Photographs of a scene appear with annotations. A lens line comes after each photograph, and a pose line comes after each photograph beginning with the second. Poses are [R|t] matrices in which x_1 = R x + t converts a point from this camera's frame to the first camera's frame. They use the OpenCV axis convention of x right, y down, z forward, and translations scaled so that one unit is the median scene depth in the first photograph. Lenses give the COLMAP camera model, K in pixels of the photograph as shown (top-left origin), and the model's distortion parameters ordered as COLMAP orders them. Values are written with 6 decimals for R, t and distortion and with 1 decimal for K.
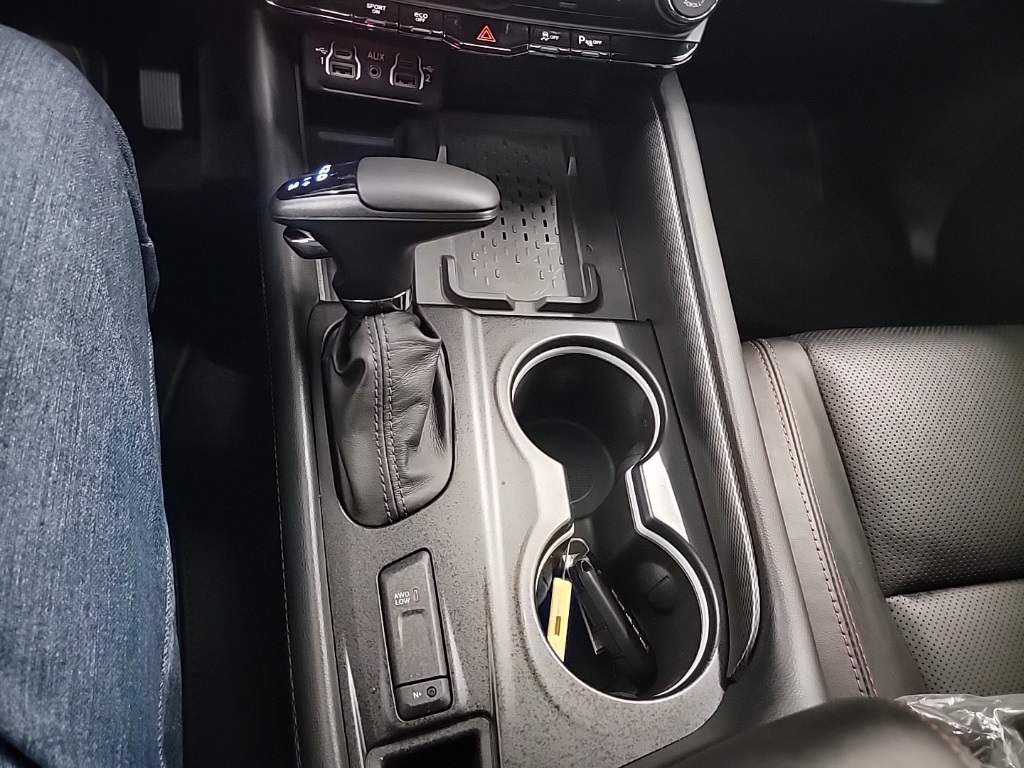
lens RADIAL K [[735.4, 0, 509.9], [0, 735.4, 384.8], [0, 0, 1]] dist [0.065173, -0.067862]
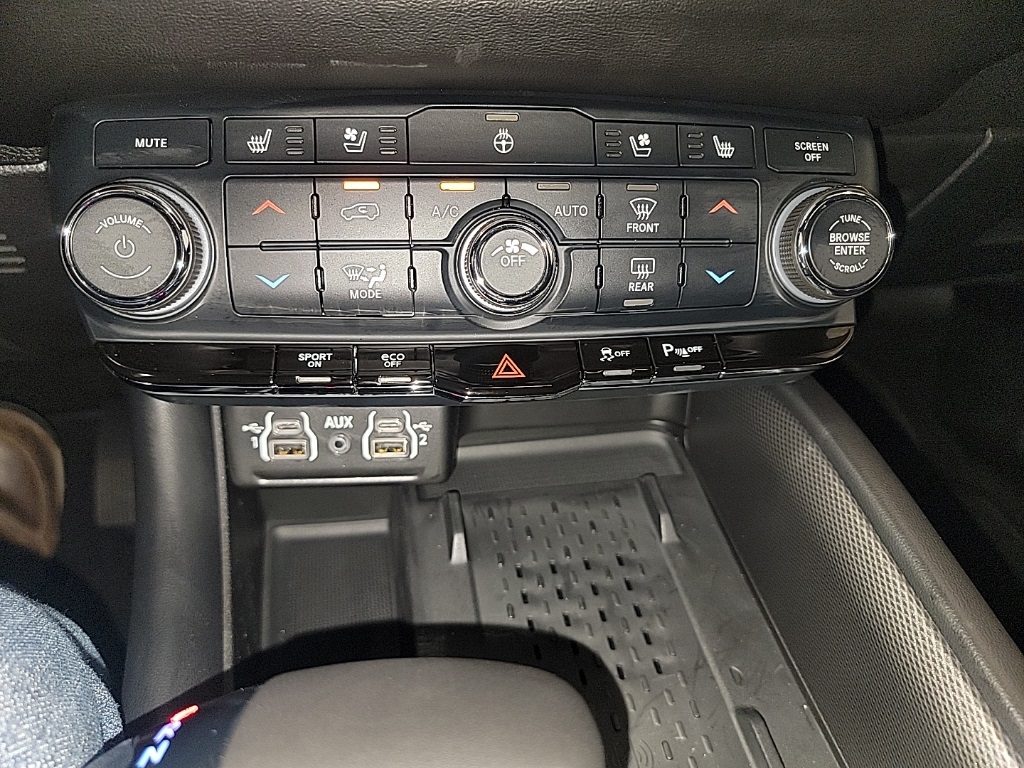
lens RADIAL K [[735.4, 0, 509.9], [0, 735.4, 384.8], [0, 0, 1]] dist [0.065173, -0.067862]
pose [[0.987576, -0.156197, -0.017206, -0.019404], [0.137959, 0.914231, -0.380983, -0.211150], [0.075239, 0.373876, 0.924422, 0.416996]]
